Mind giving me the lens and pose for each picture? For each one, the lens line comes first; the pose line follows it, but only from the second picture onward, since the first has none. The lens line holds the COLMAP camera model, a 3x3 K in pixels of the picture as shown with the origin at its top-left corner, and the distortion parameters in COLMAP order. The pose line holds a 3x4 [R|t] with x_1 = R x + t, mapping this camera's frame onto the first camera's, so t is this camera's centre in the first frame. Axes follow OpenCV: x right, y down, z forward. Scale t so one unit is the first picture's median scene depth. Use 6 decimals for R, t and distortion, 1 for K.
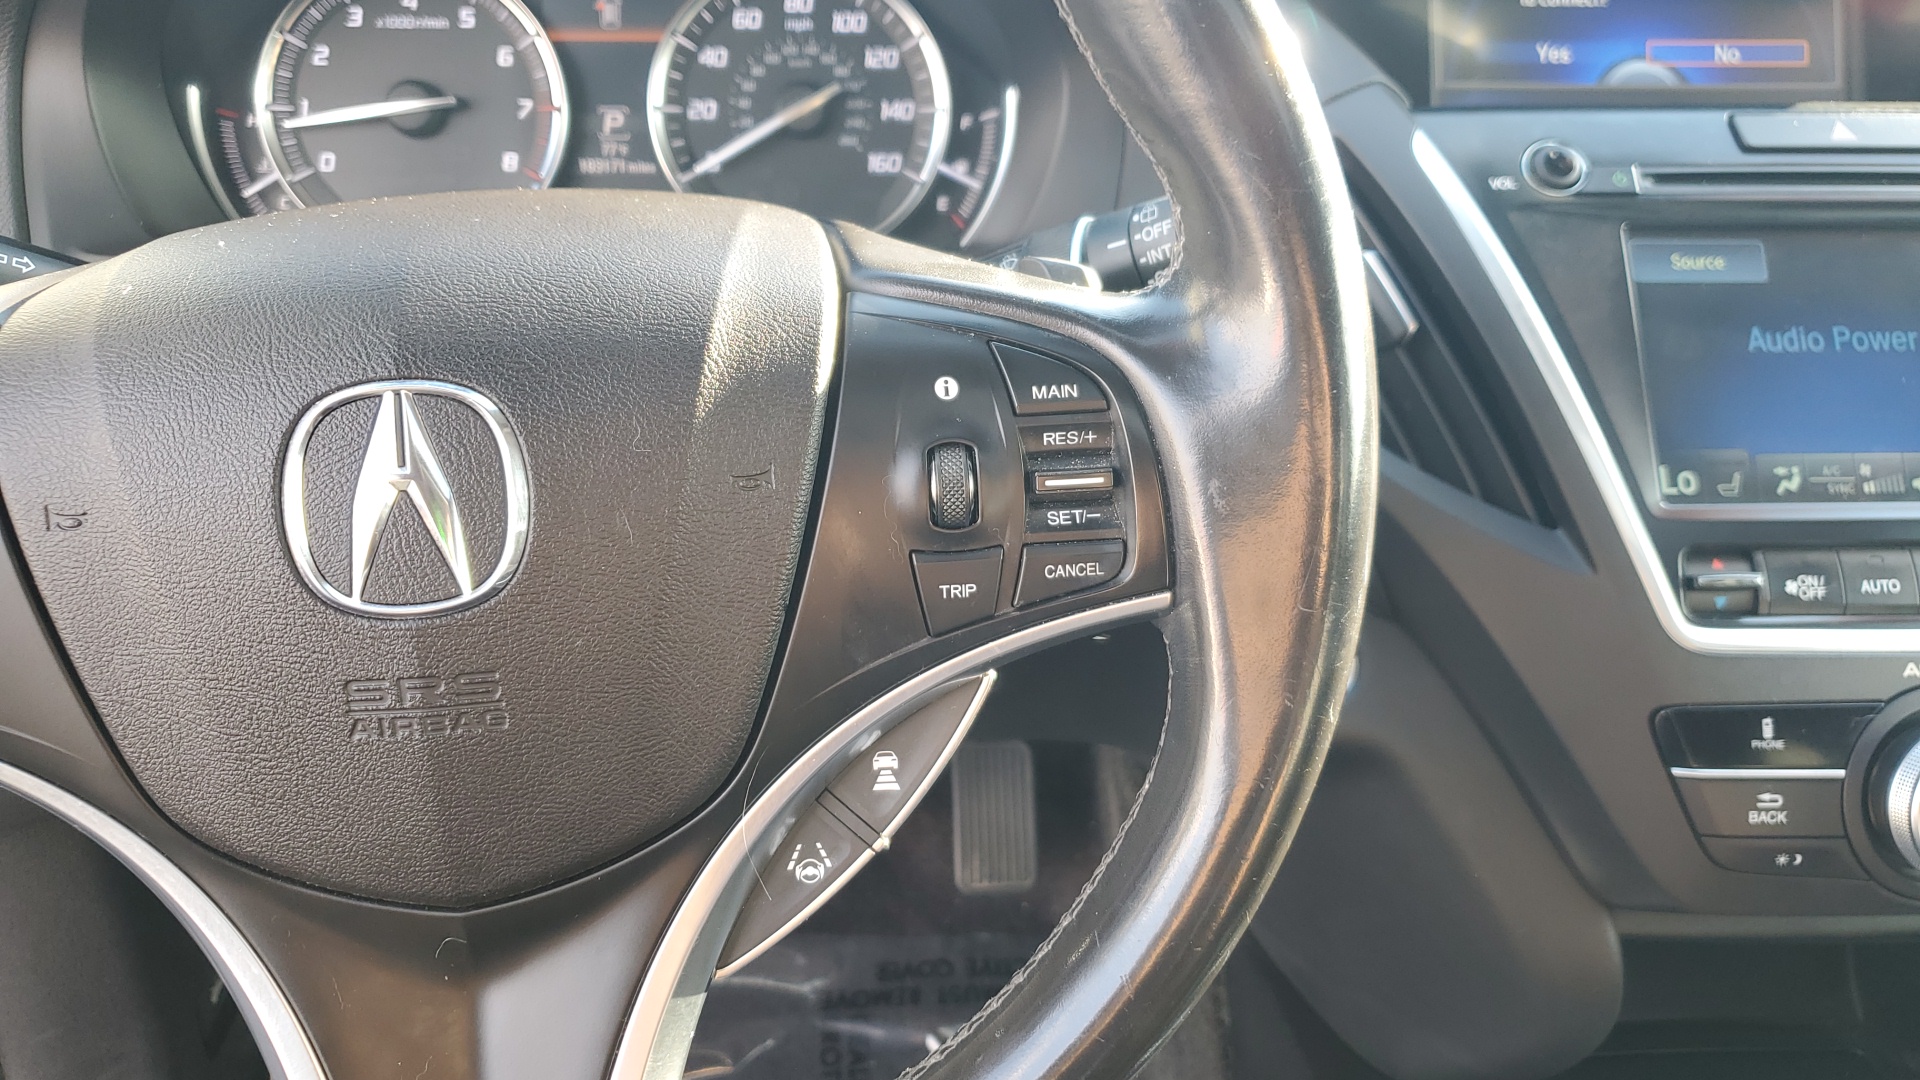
lens RADIAL K [[1517.9, 0, 952.6], [0, 1517.9, 536.0], [0, 0, 1]] dist [-0.008501, 0.006938]
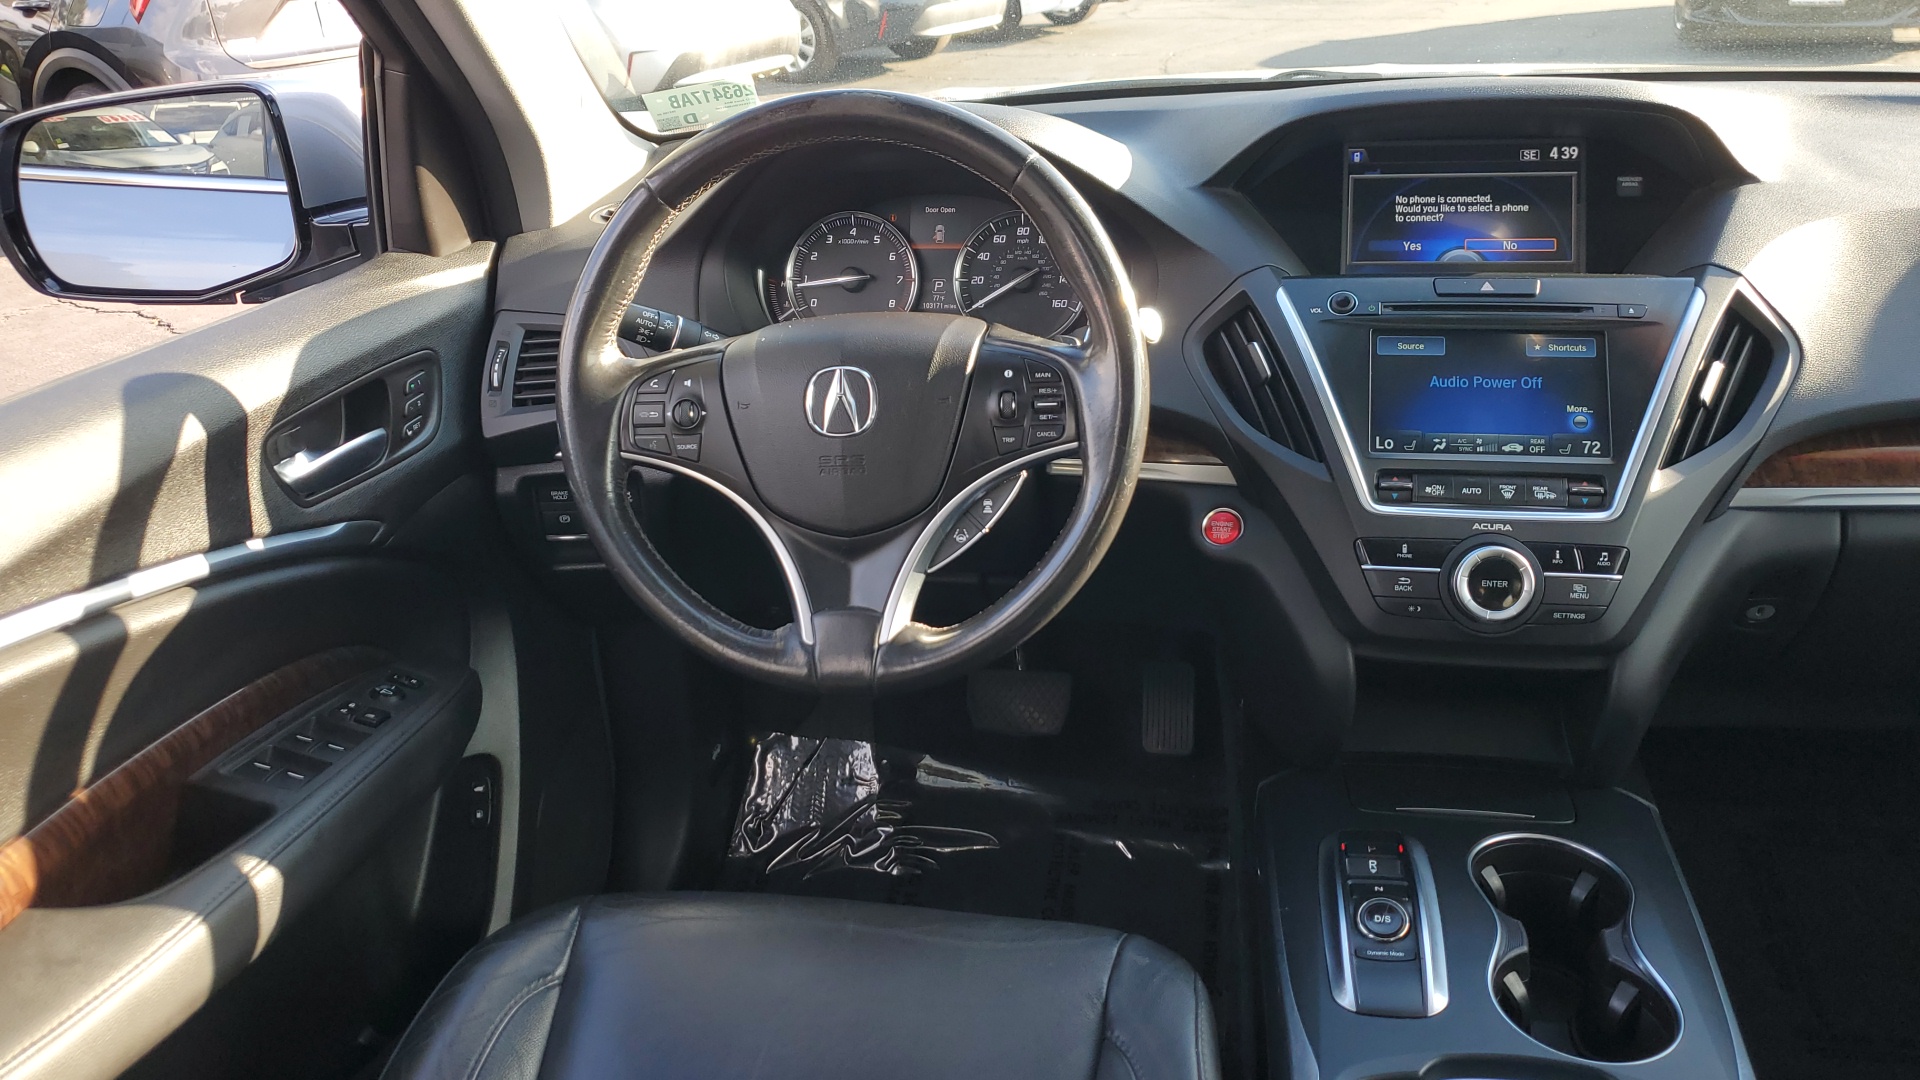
lens RADIAL K [[1481.3, 0, 958.5], [0, 1481.3, 532.3], [0, 0, 1]] dist [0.121736, -0.286332]
pose [[0.965772, 0.039392, -0.256384, 0.429820], [-0.063307, 0.994308, -0.085701, 0.306977], [0.251549, 0.098998, 0.962768, -1.191844]]
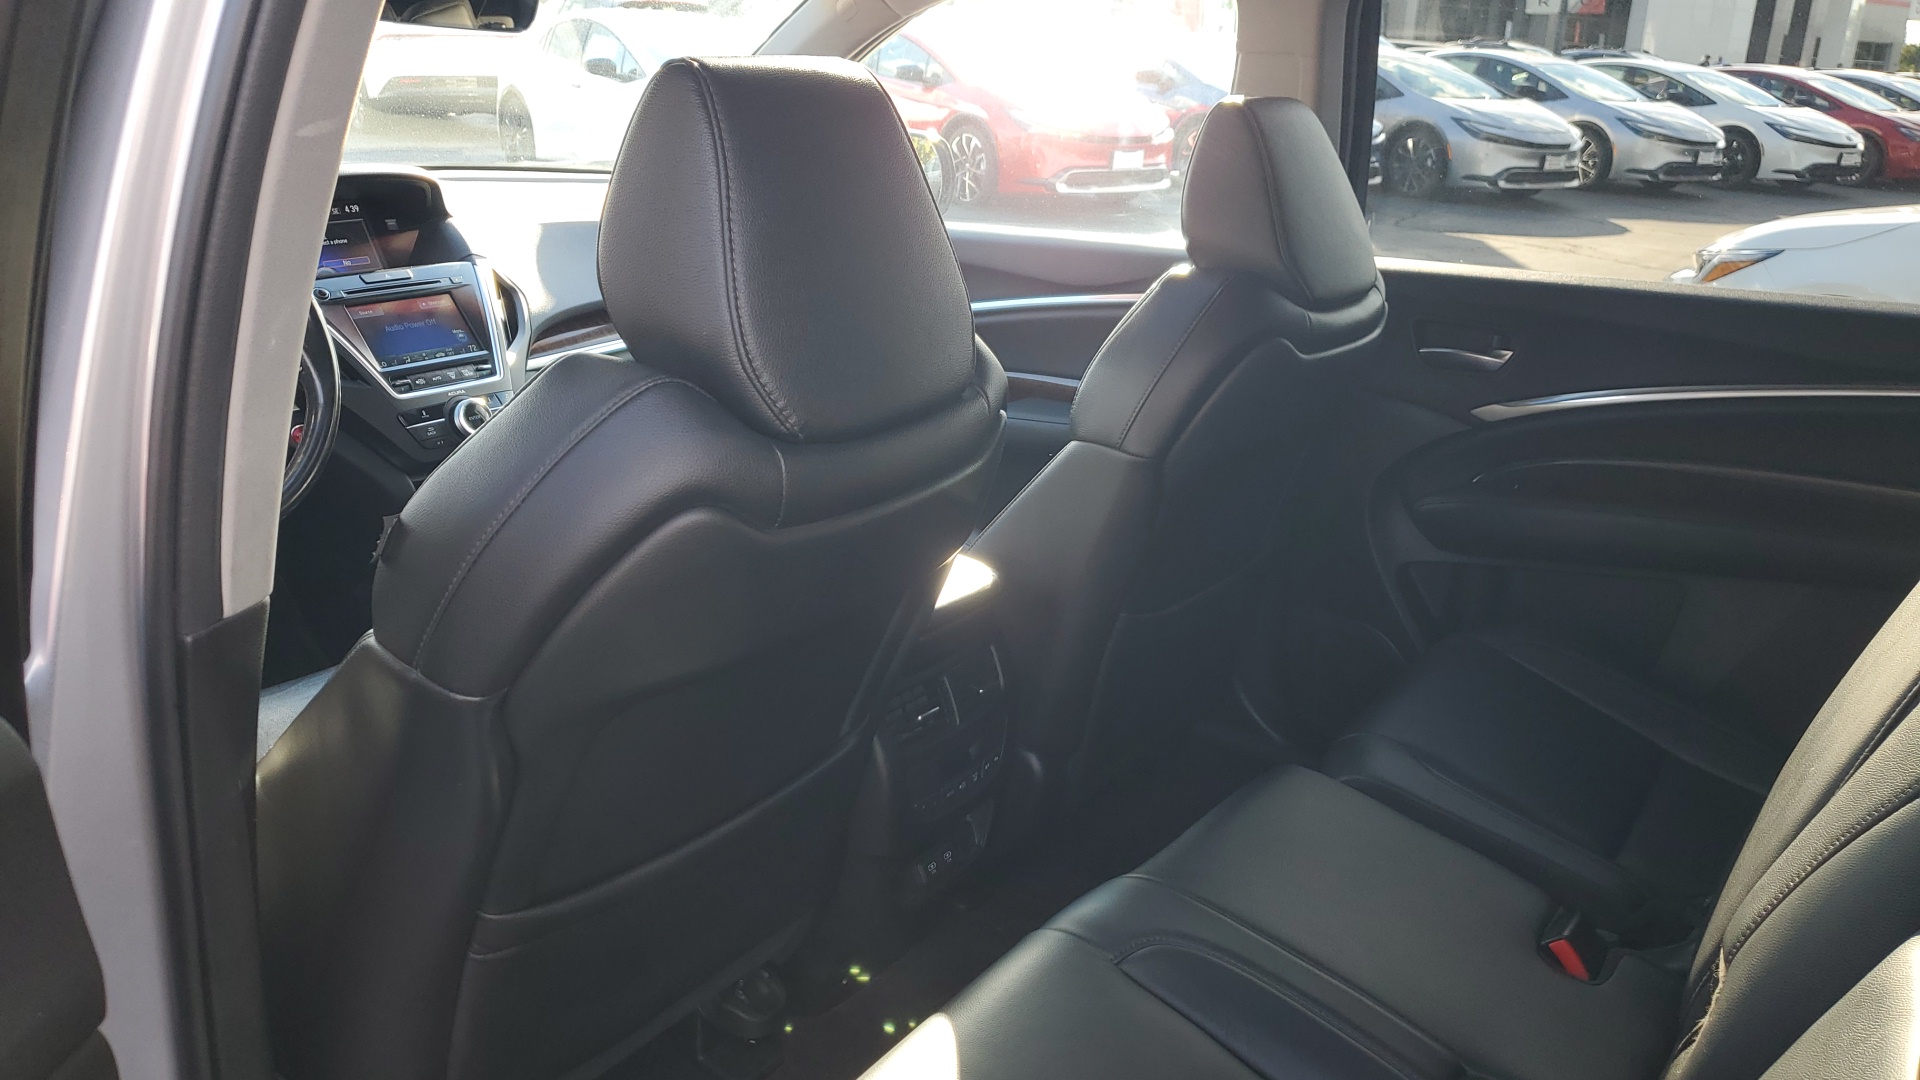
lens RADIAL K [[1494.7, 0, 953.3], [0, 1494.7, 523.0], [0, 0, 1]] dist [0.086191, -0.121571]
pose [[0.630742, -0.245022, 0.736294, -1.511538], [0.358987, 0.933338, 0.003070, 0.837119], [-0.687963, 0.262383, 0.676655, -2.464242]]
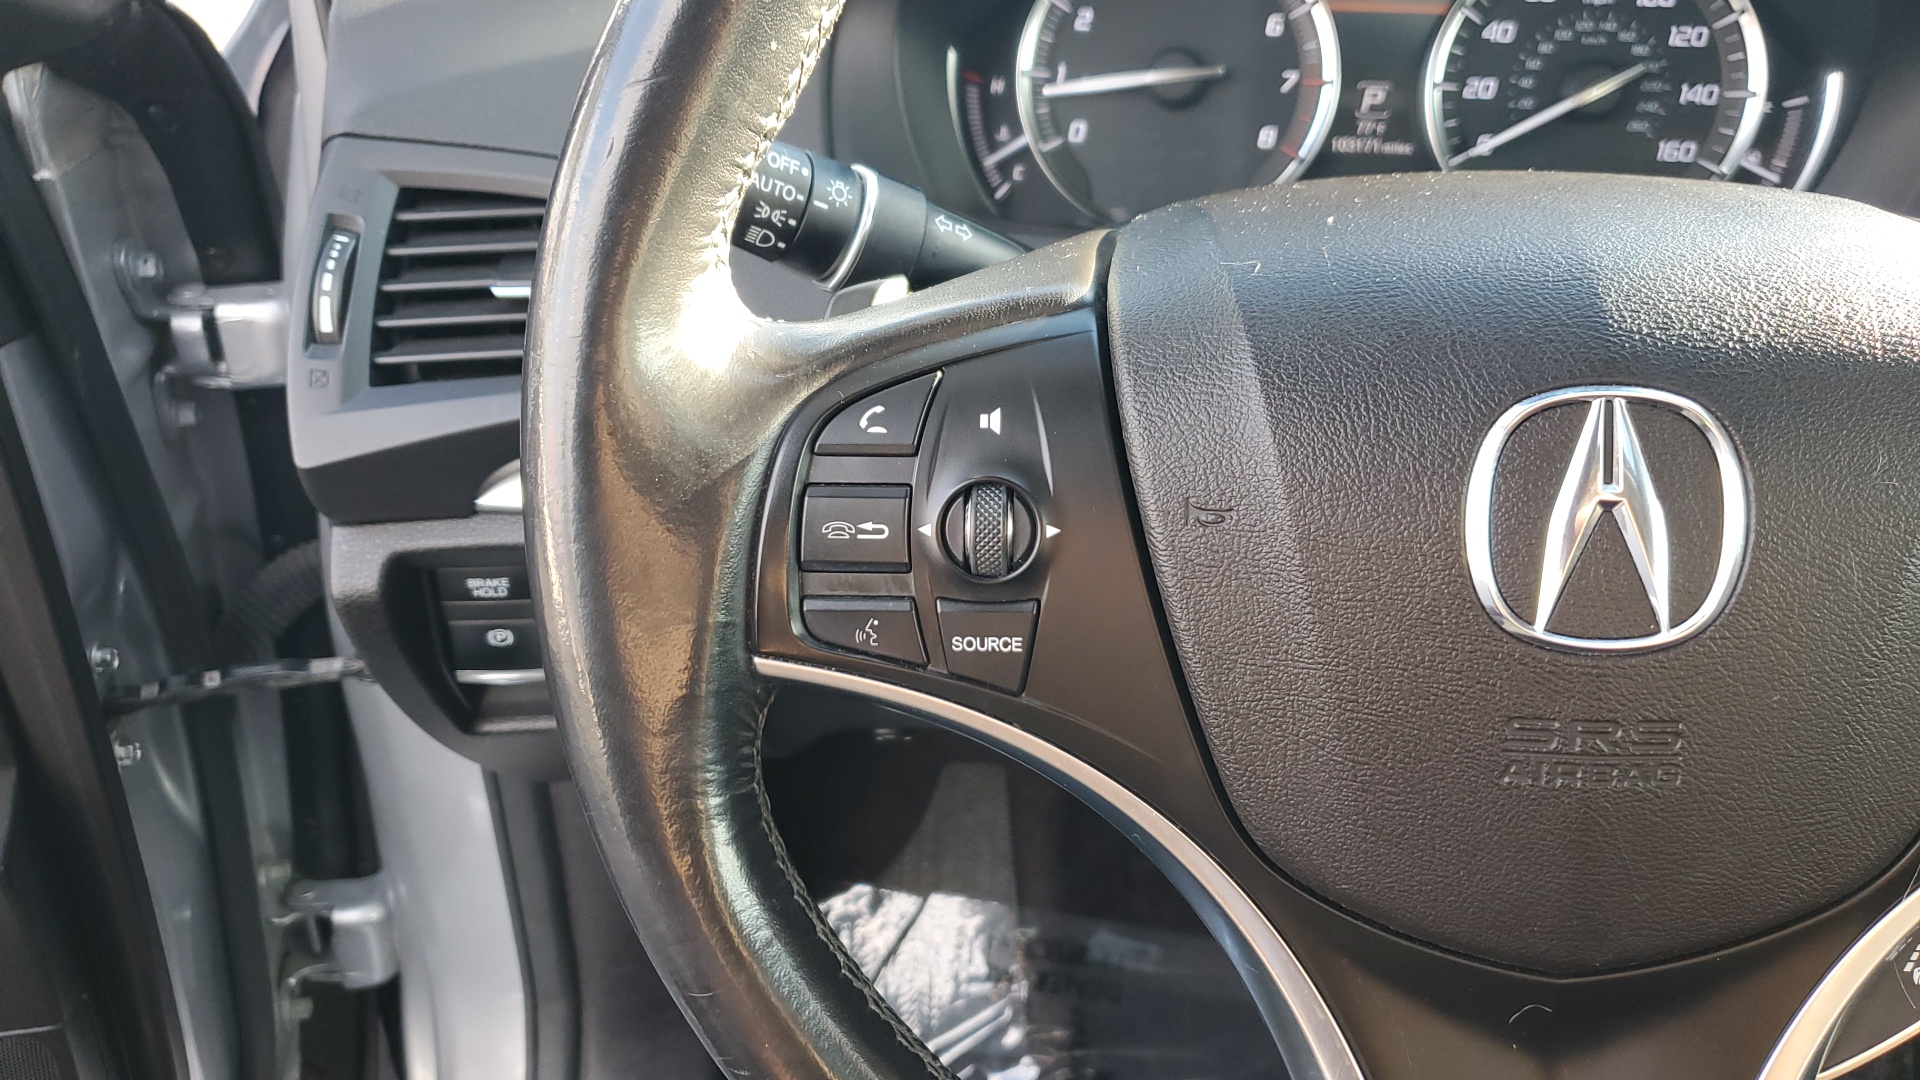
lens RADIAL K [[1517.9, 0, 952.6], [0, 1517.9, 536.0], [0, 0, 1]] dist [-0.008501, 0.006938]
pose [[0.980647, 0.075980, -0.180442, -0.339749], [-0.073944, 0.997100, 0.017992, -0.001741], [0.181286, -0.004301, 0.983421, 0.035882]]
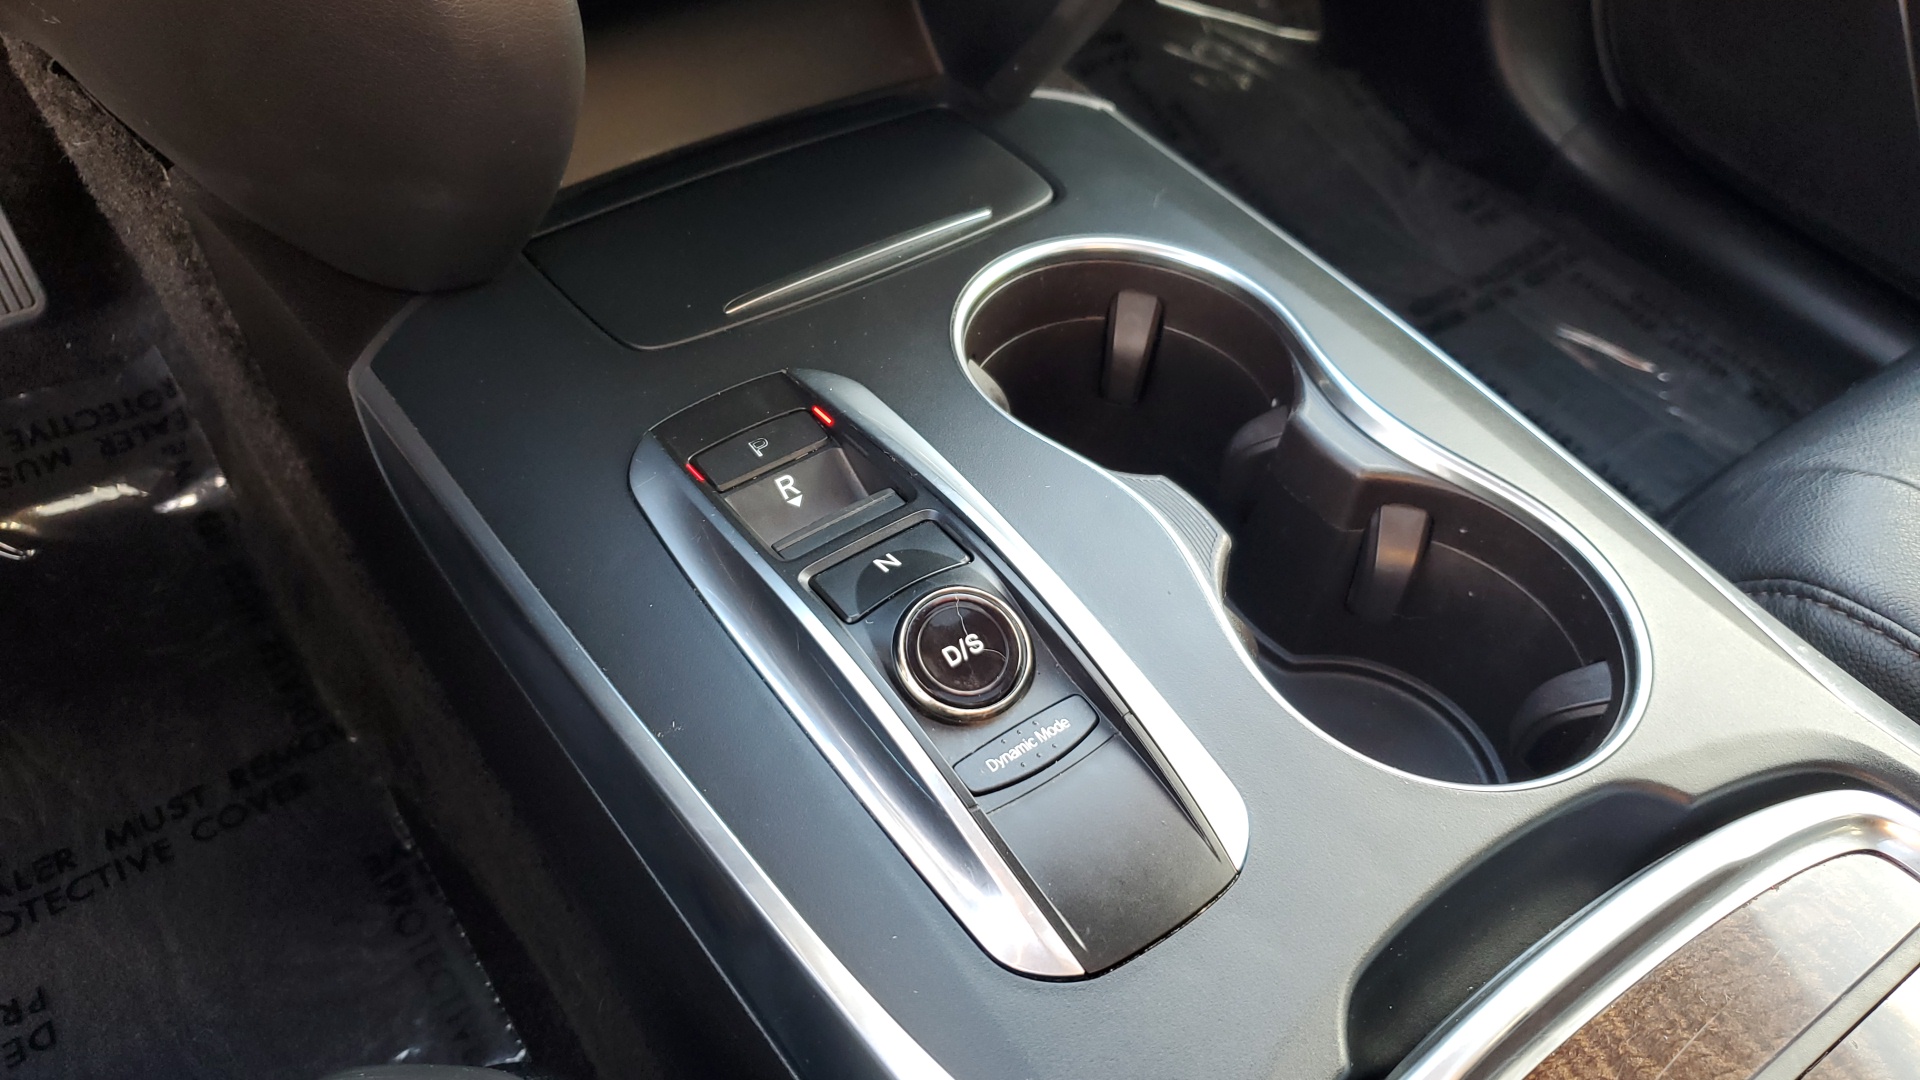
lens RADIAL K [[1494.7, 0, 953.3], [0, 1494.7, 523.0], [0, 0, 1]] dist [0.086191, -0.121571]
pose [[0.855349, -0.356166, 0.376197, 0.245883], [0.208915, 0.901656, 0.378643, 0.289934], [-0.474060, -0.245278, 0.845639, 0.268804]]
